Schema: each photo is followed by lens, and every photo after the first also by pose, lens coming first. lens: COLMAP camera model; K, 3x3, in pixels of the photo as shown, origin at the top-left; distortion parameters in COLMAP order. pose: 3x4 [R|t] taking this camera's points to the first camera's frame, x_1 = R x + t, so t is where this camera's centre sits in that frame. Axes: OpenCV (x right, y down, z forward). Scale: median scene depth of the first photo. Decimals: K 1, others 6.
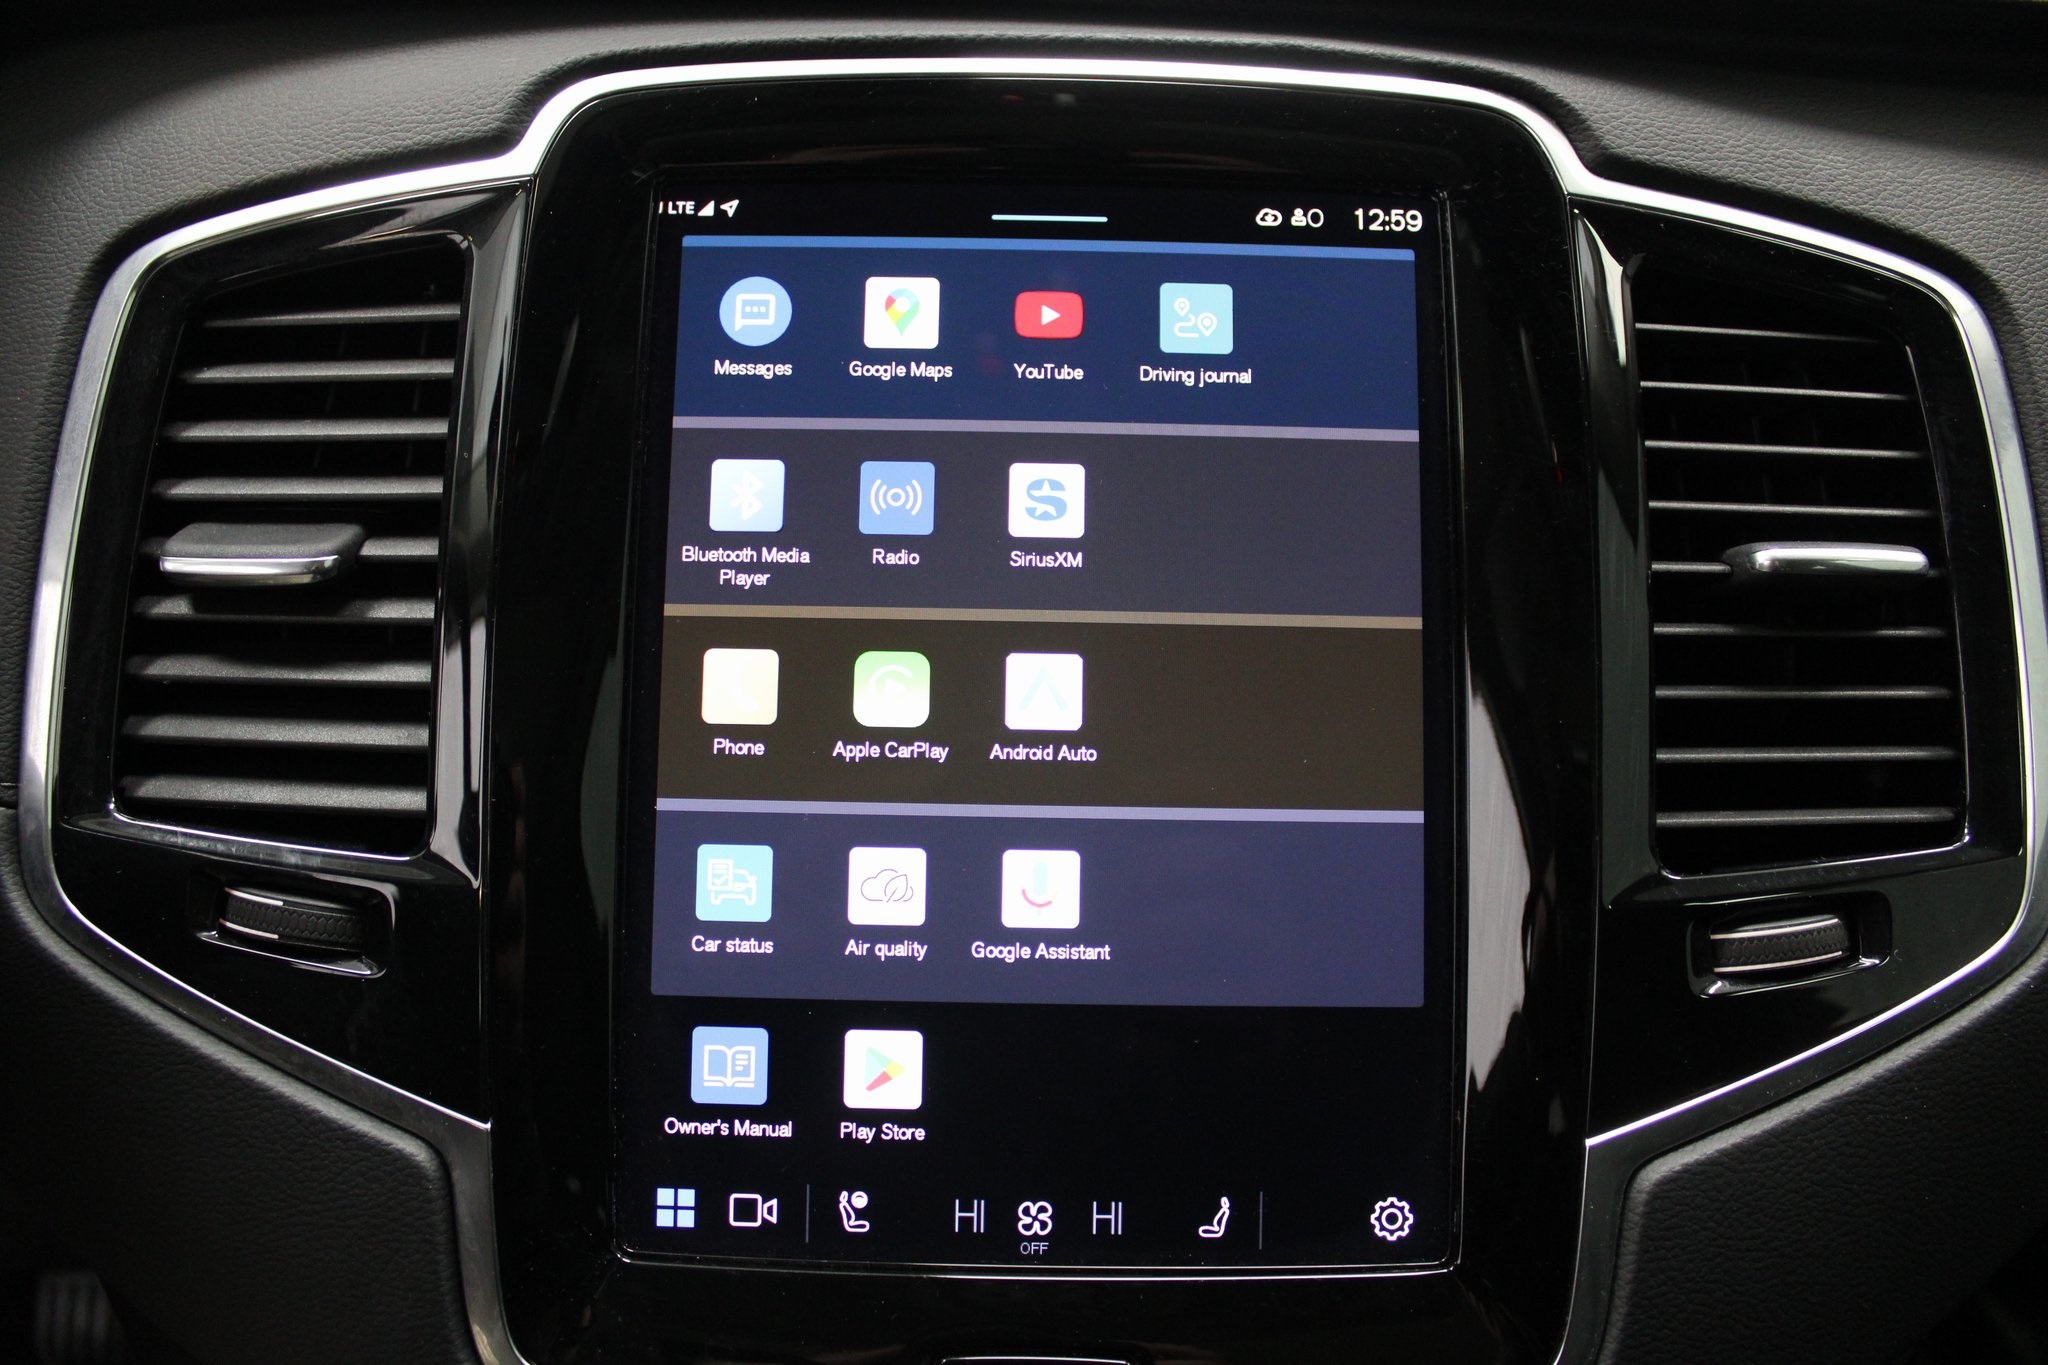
lens RADIAL K [[1683.0, 0, 1013.7], [0, 1683.0, 682.2], [0, 0, 1]] dist [-0.159185, 0.115827]
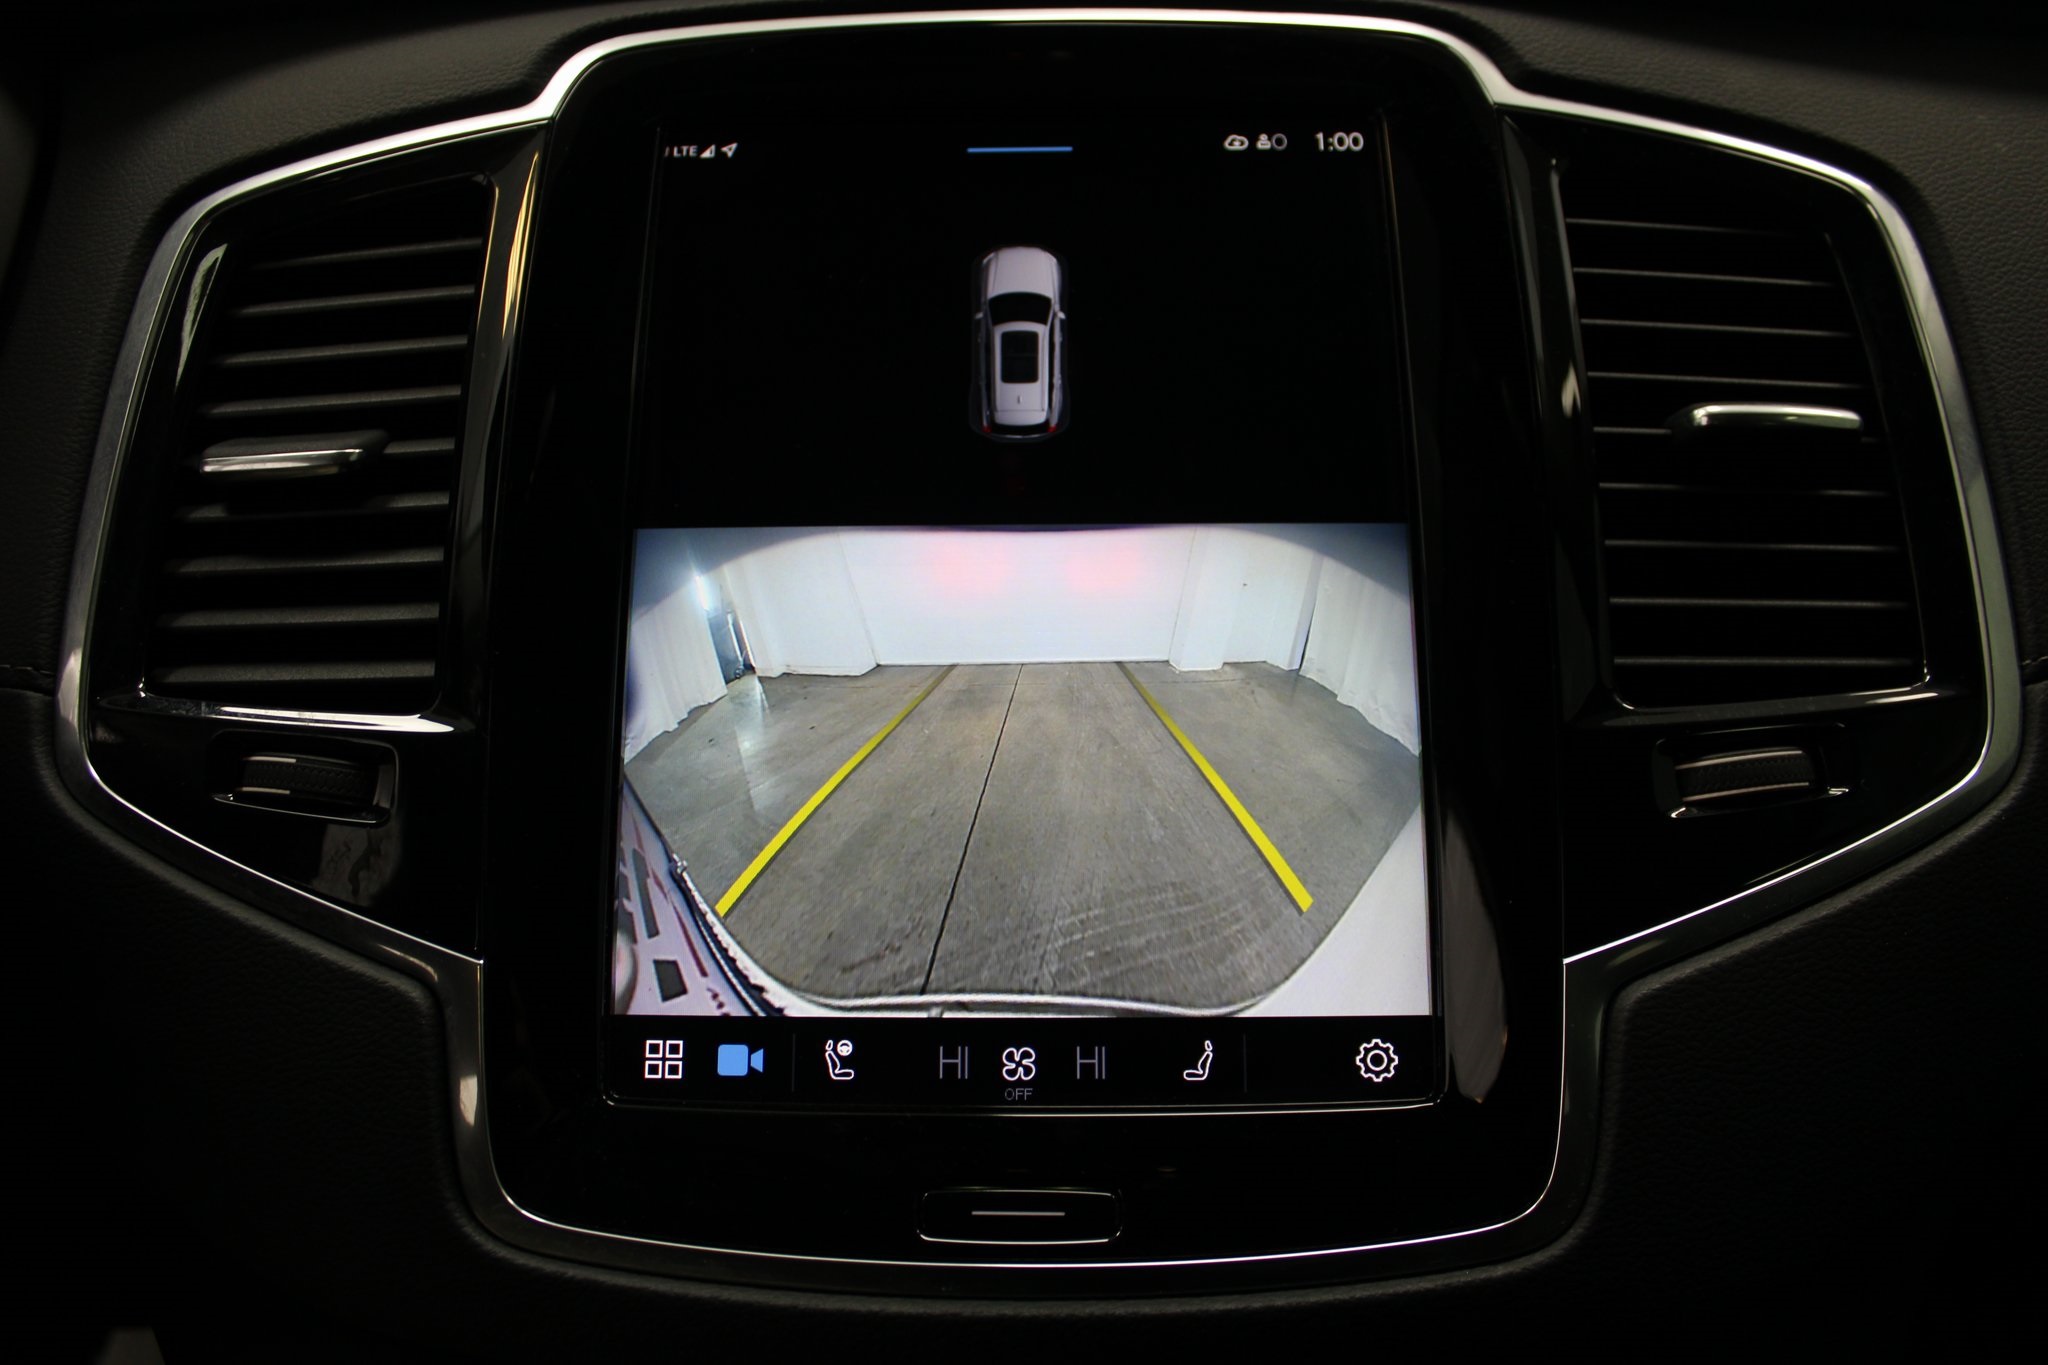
lens RADIAL K [[1683.0, 0, 1012.4], [0, 1683.0, 691.5], [0, 0, 1]] dist [-0.159185, 0.115827]
pose [[0.999318, -0.022264, -0.029475, 0.043353], [0.018044, 0.990490, -0.136398, 0.235995], [0.032232, 0.135773, 0.990215, -0.032450]]
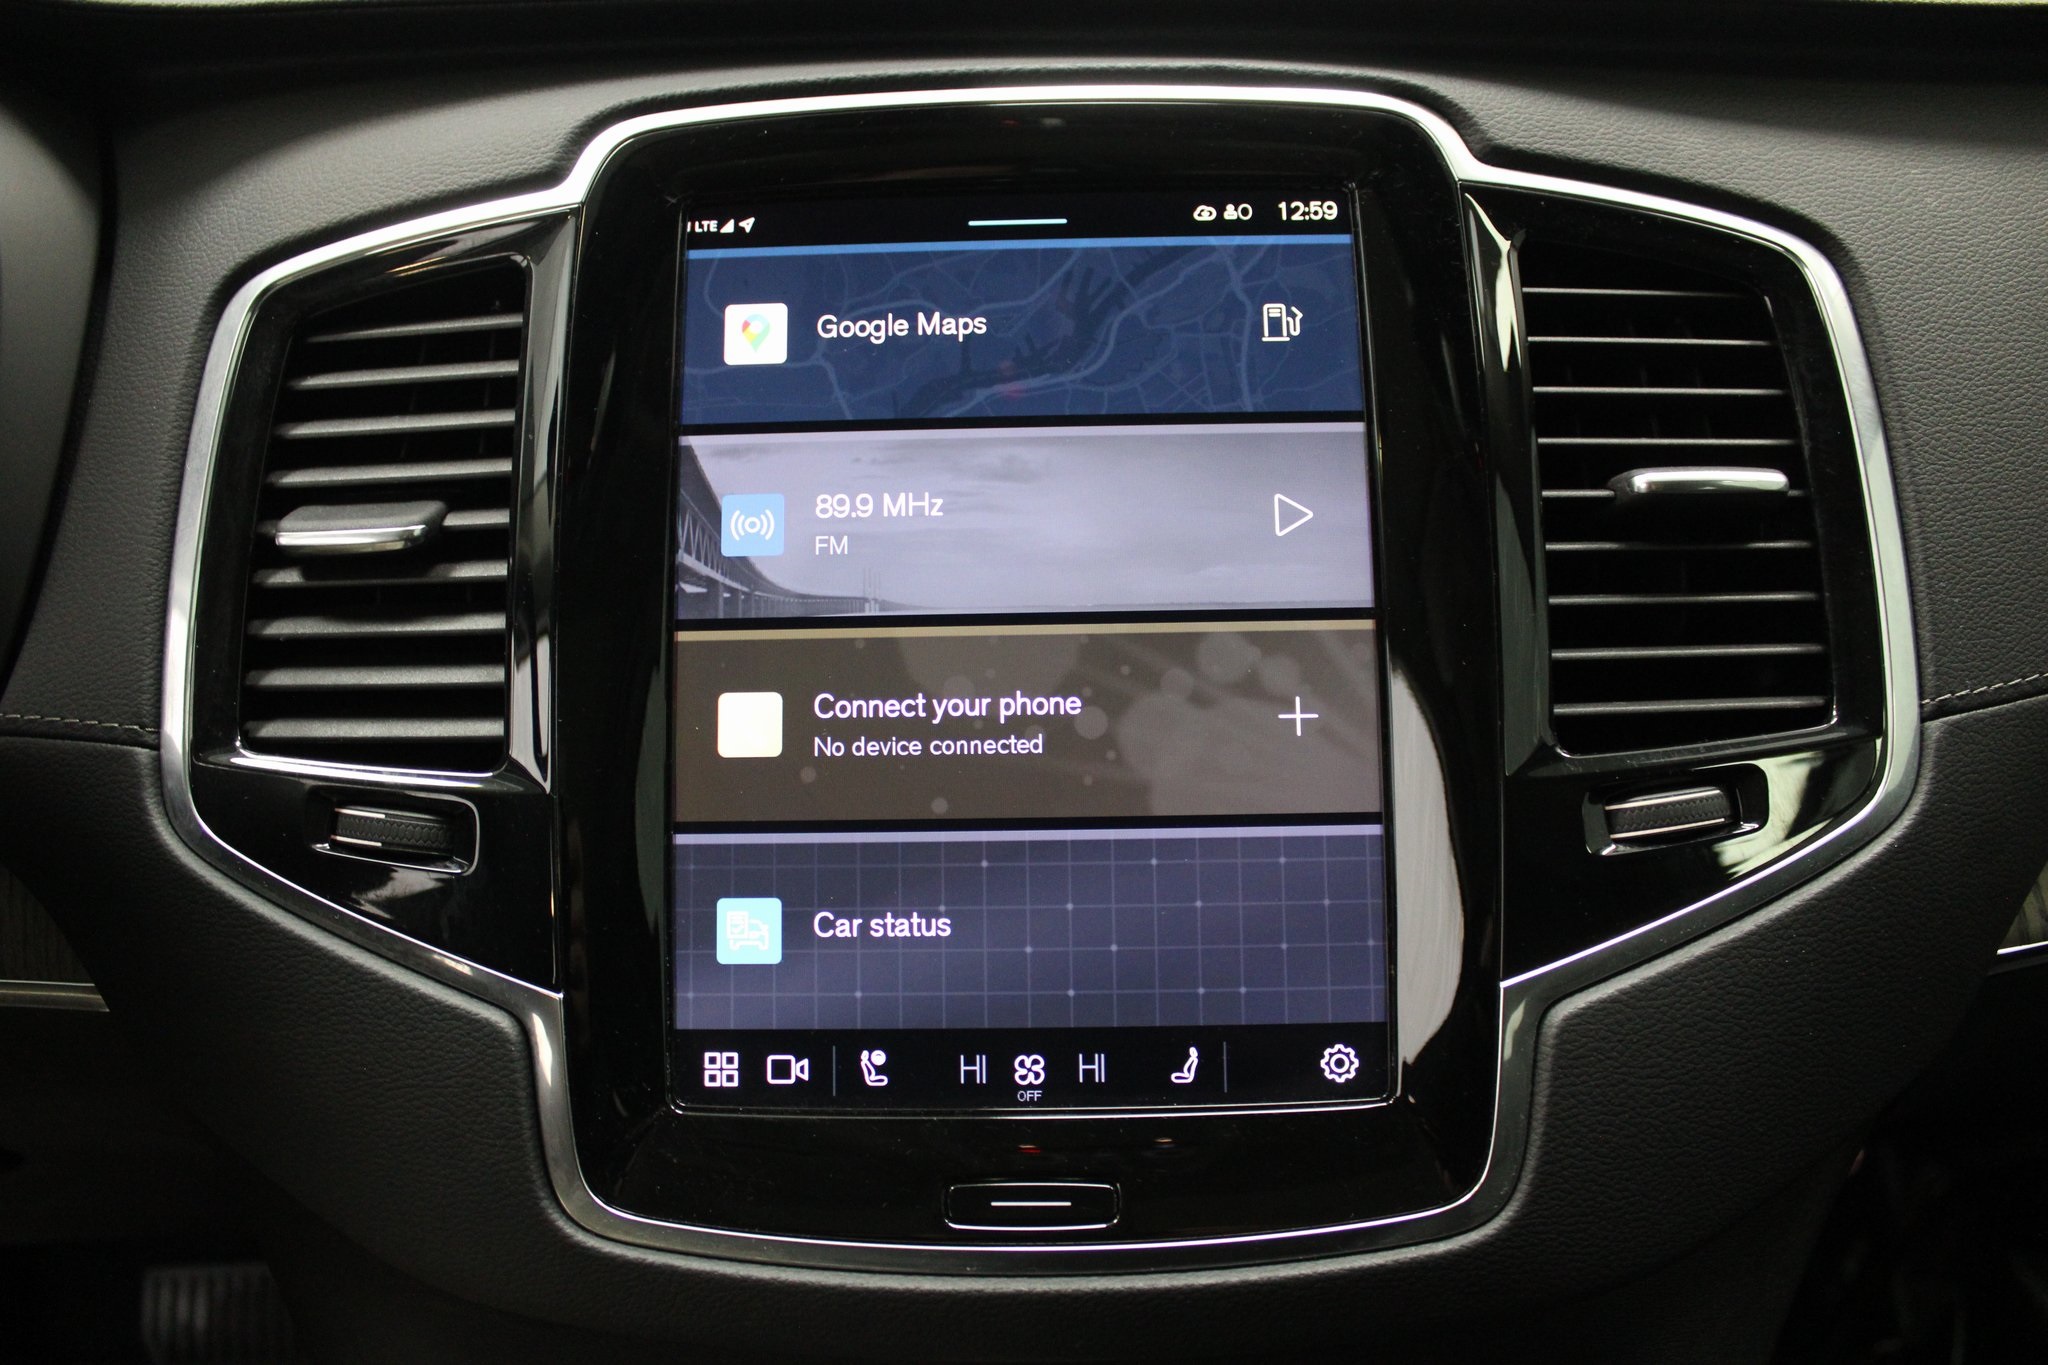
lens RADIAL K [[1683.0, 0, 1012.0], [0, 1683.0, 679.5], [0, 0, 1]] dist [-0.159185, 0.115827]
pose [[0.998899, -0.034026, -0.032299, 0.047230], [0.032925, 0.998878, -0.034041, 0.089270], [0.033421, 0.032940, 0.998898, -0.174936]]
